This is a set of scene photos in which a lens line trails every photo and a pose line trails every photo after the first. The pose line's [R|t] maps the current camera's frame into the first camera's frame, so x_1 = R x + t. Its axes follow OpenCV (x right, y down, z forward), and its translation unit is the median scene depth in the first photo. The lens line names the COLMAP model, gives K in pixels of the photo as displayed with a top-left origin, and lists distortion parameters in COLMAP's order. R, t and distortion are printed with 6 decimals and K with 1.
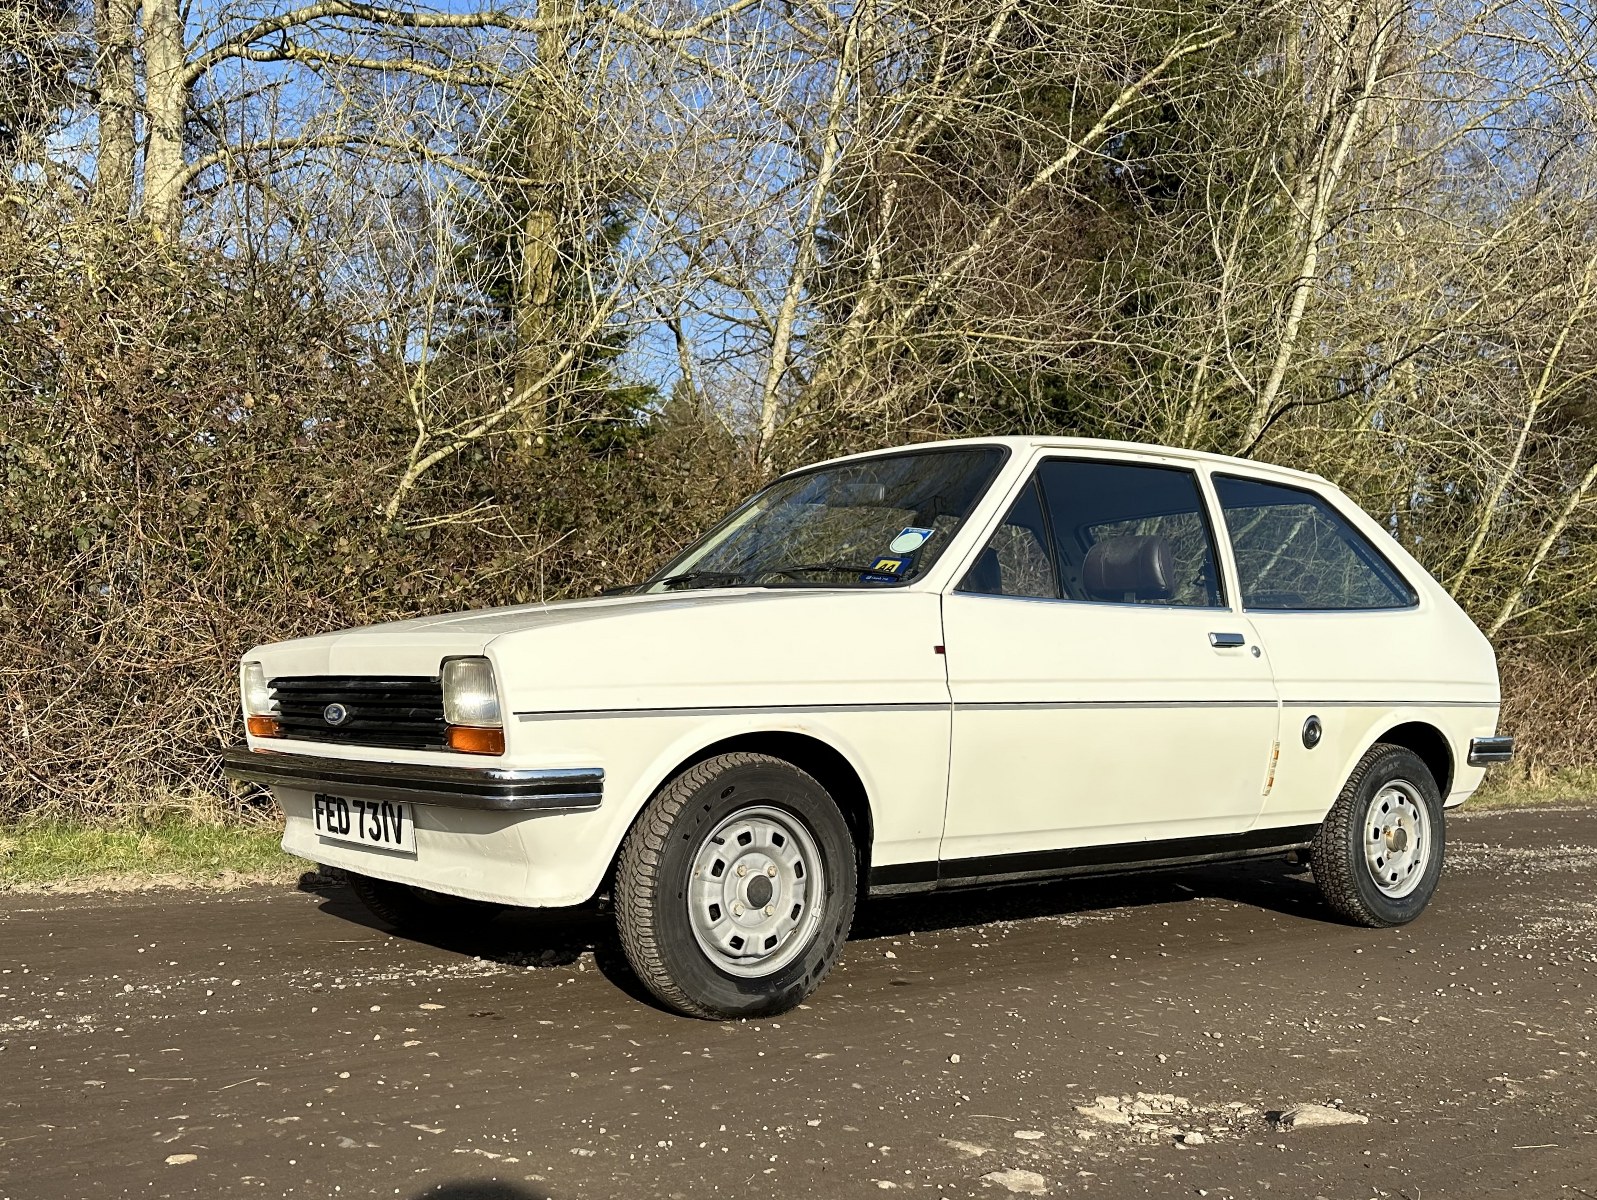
lens RADIAL K [[1710.8, 0, 789.7], [0, 1710.8, 607.6], [0, 0, 1]] dist [0.204296, -0.561467]
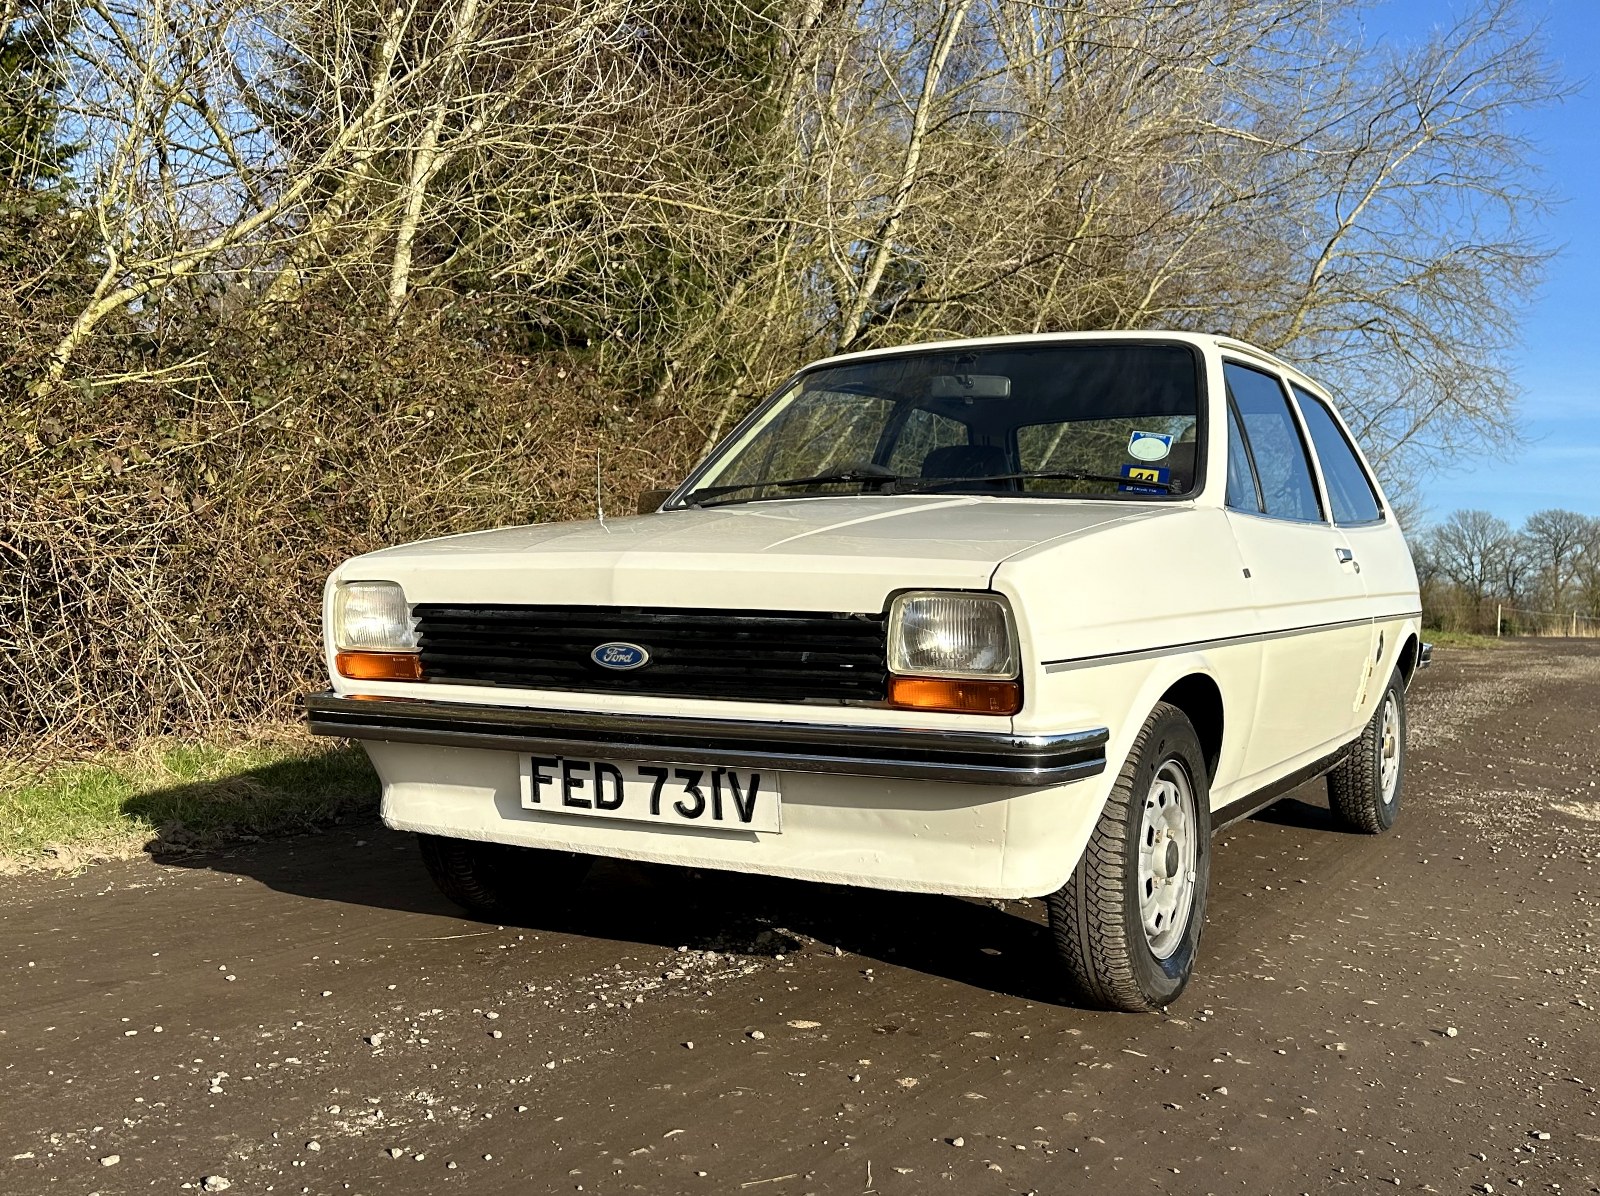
lens RADIAL K [[1714.0, 0, 791.2], [0, 1714.0, 605.6], [0, 0, 1]] dist [0.204296, -0.561467]
pose [[0.909502, -0.005936, 0.415657, -0.490626], [-0.023775, 0.997519, 0.066269, -0.012422], [-0.415019, -0.070154, 0.907104, 0.269991]]
